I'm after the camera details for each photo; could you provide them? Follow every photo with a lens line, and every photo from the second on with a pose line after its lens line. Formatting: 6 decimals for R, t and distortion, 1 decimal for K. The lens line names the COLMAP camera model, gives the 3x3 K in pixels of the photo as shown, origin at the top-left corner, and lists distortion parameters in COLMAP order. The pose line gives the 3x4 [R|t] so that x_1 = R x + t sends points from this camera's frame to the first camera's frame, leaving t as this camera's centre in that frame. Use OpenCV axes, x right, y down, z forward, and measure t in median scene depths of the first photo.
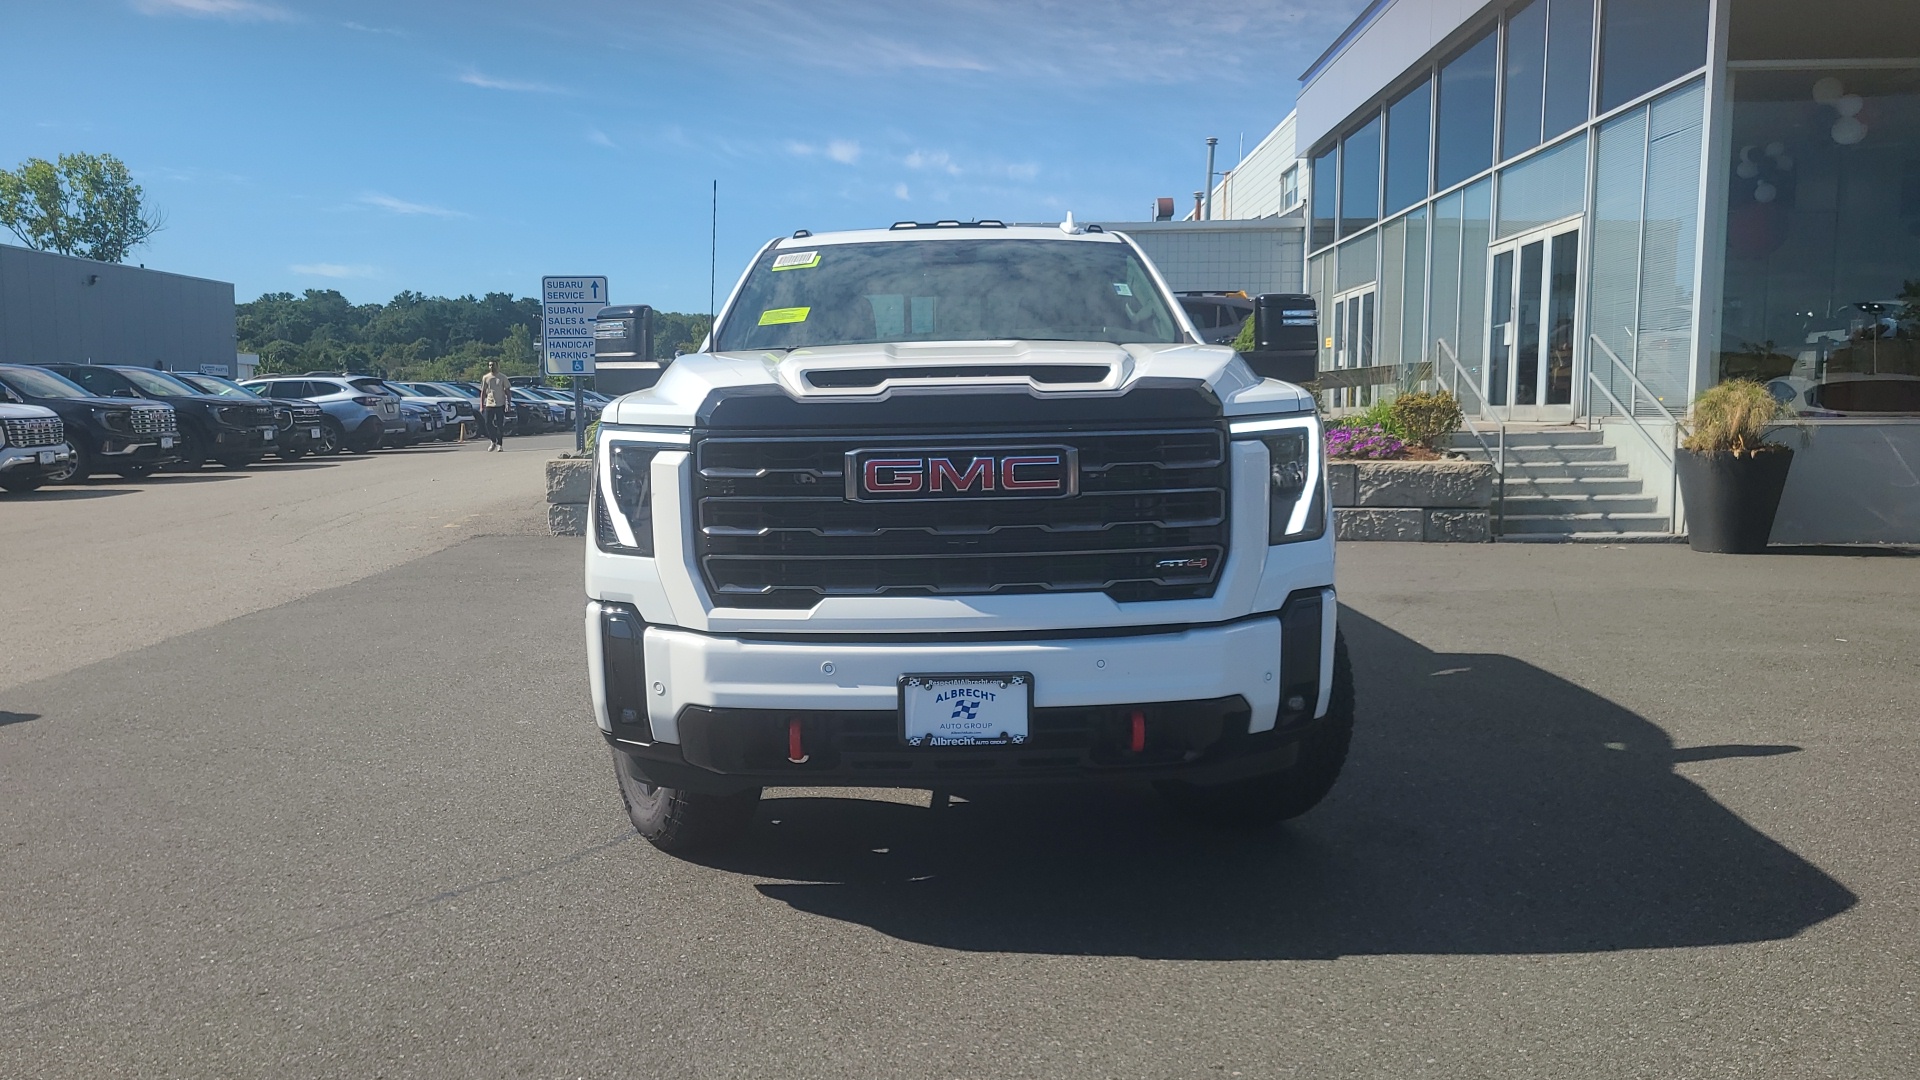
lens RADIAL K [[1434.6, 0, 911.0], [0, 1434.6, 586.4], [0, 0, 1]] dist [0.051016, -0.030977]
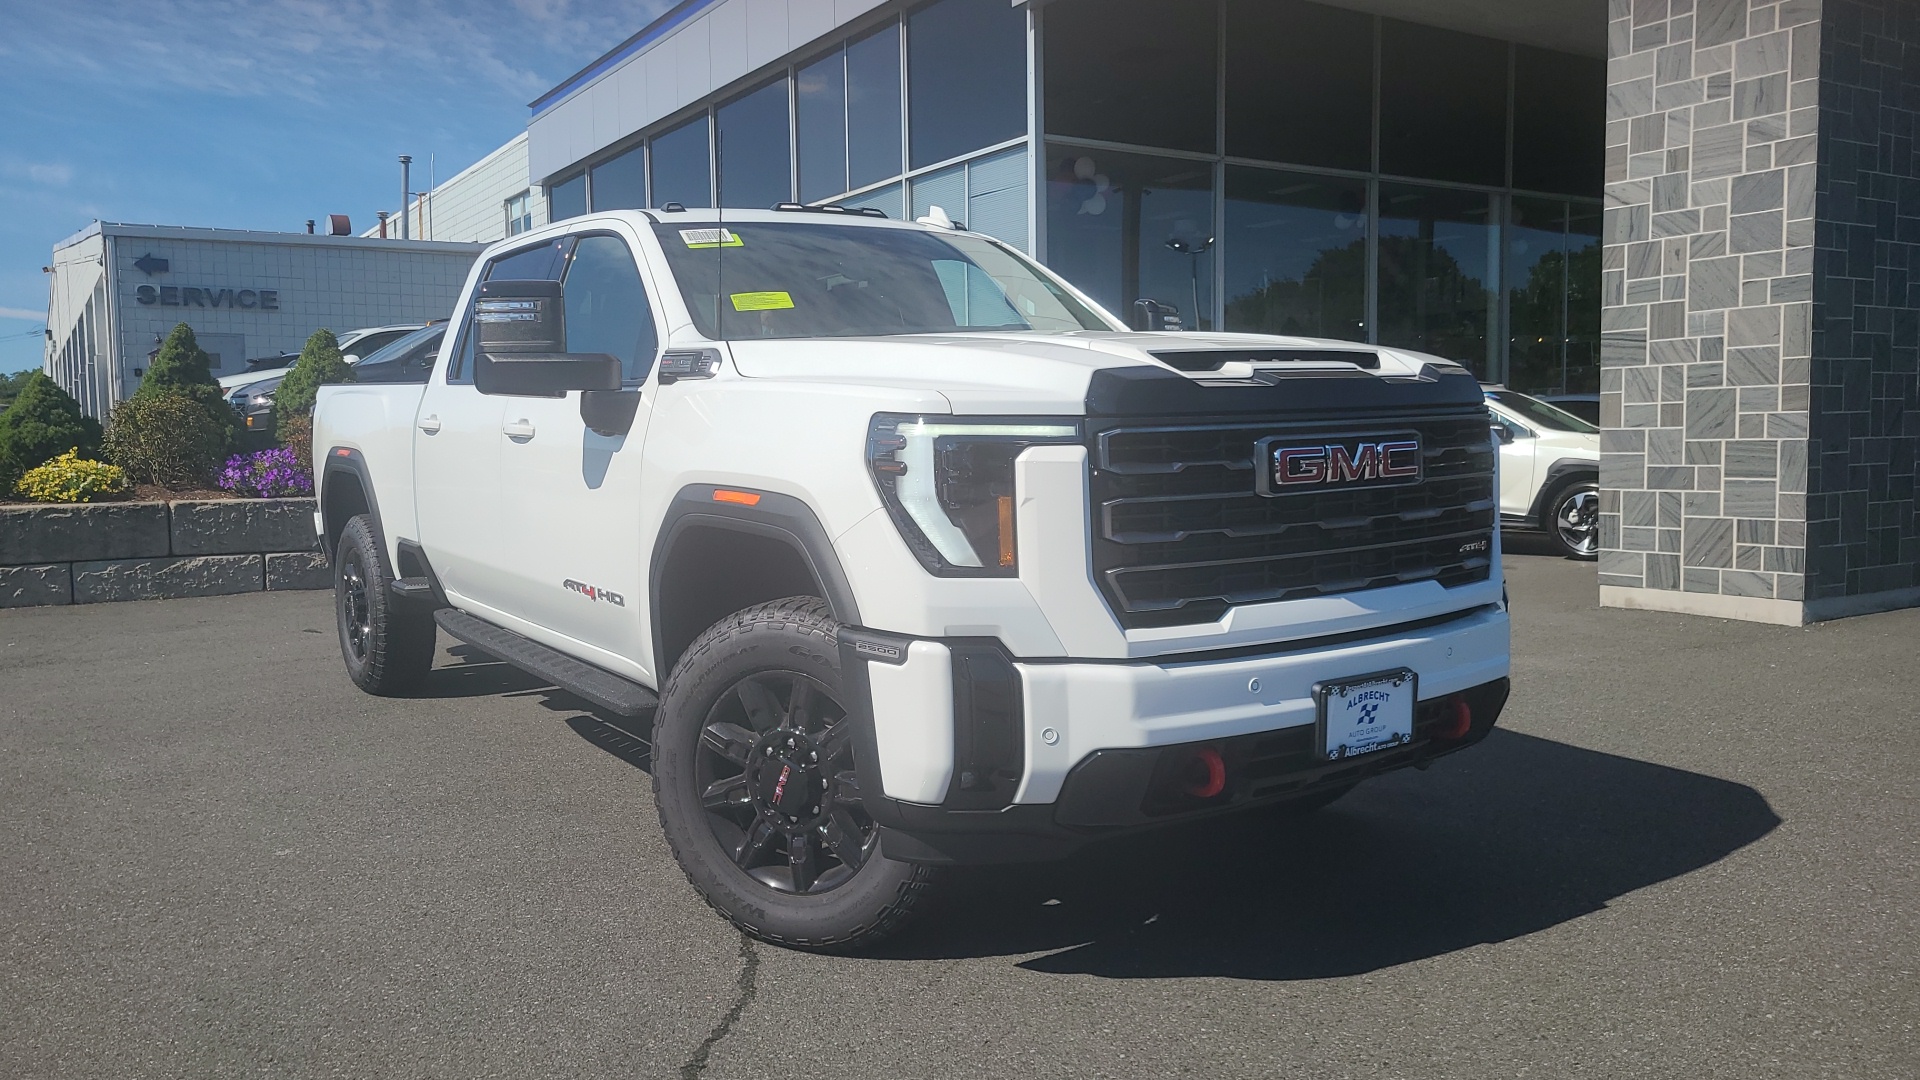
lens RADIAL K [[1434.6, 0, 877.5], [0, 1434.6, 559.3], [0, 0, 1]] dist [0.051016, -0.030977]
pose [[0.829995, -0.059592, 0.554578, -0.701943], [0.082024, 0.996507, -0.015680, -0.024321], [-0.551707, 0.058503, 0.831984, 0.370400]]
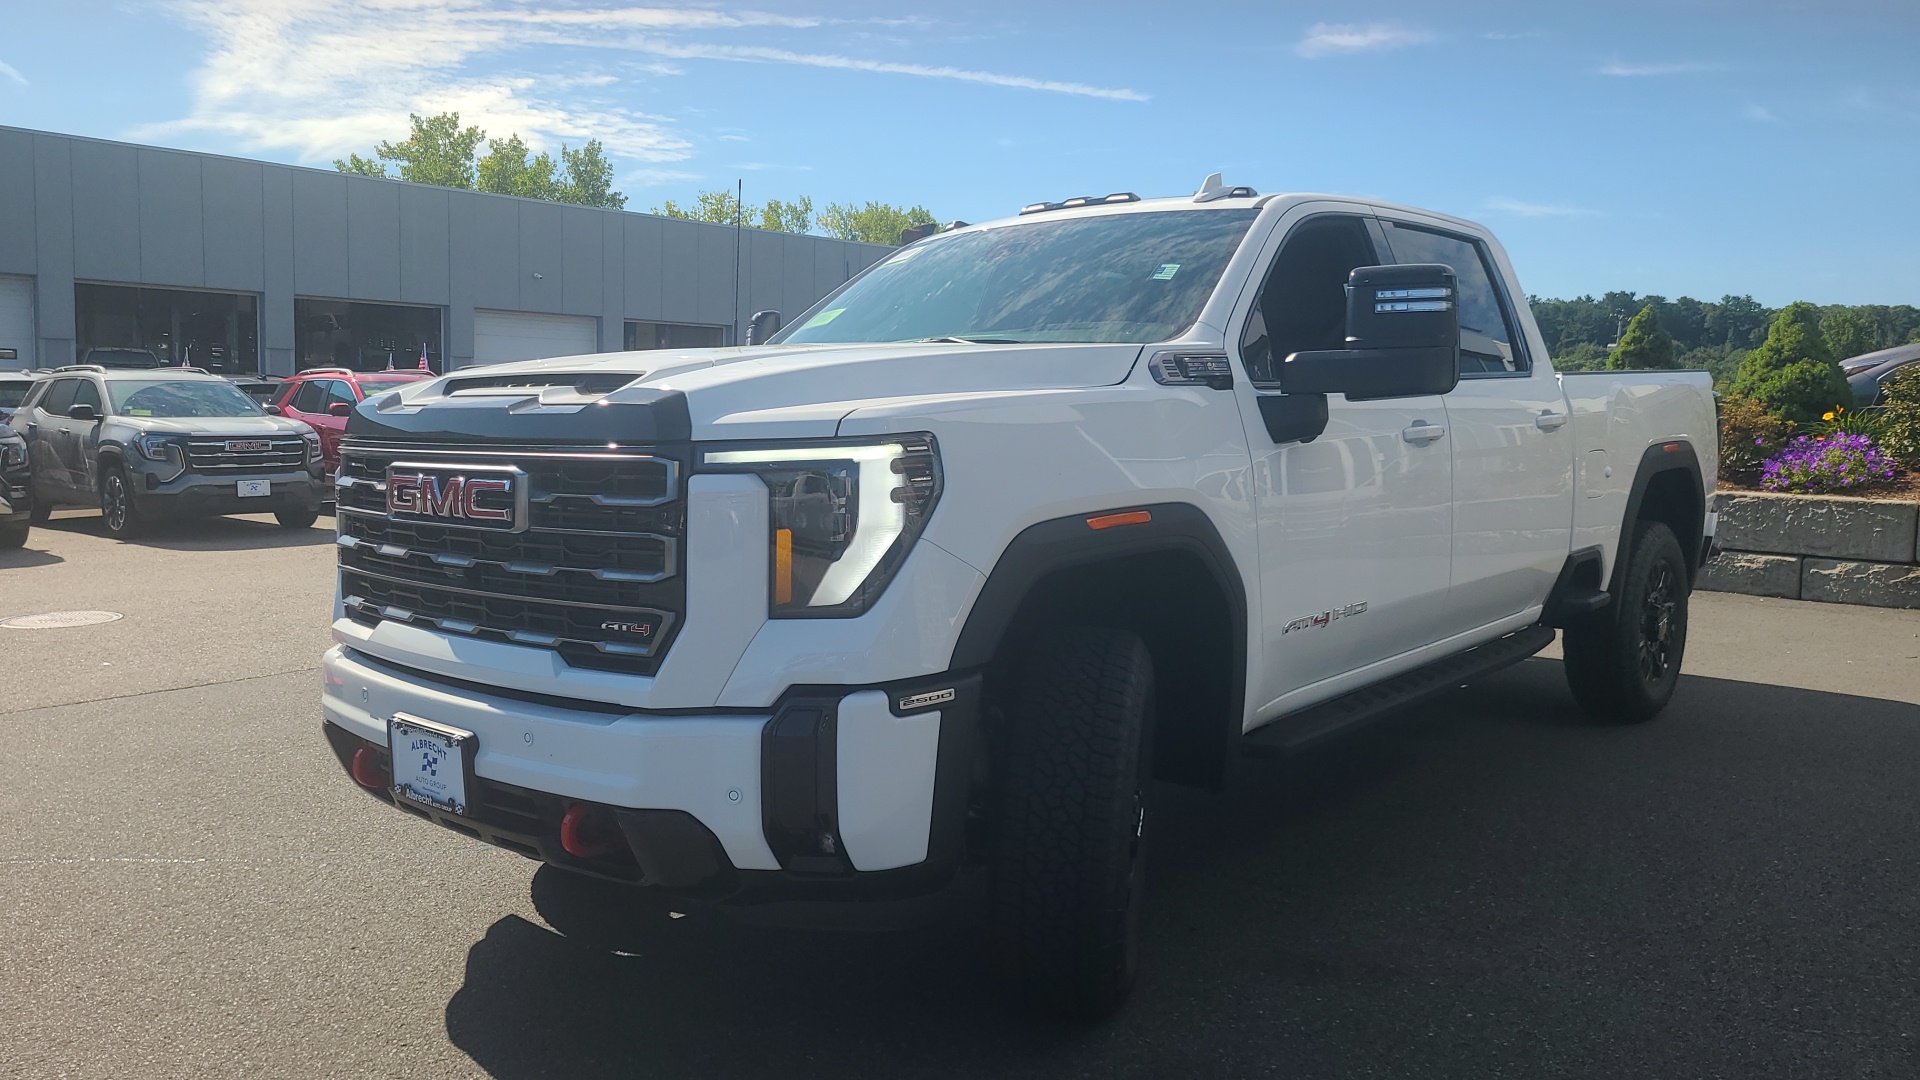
lens RADIAL K [[1434.6, 0, 947.0], [0, 1434.6, 540.0], [0, 0, 1]] dist [0.051016, -0.030977]
pose [[0.745795, 0.074944, -0.661947, 0.803403], [-0.097873, 0.995196, 0.002404, -0.079081], [0.658947, 0.062993, 0.749547, 0.511296]]
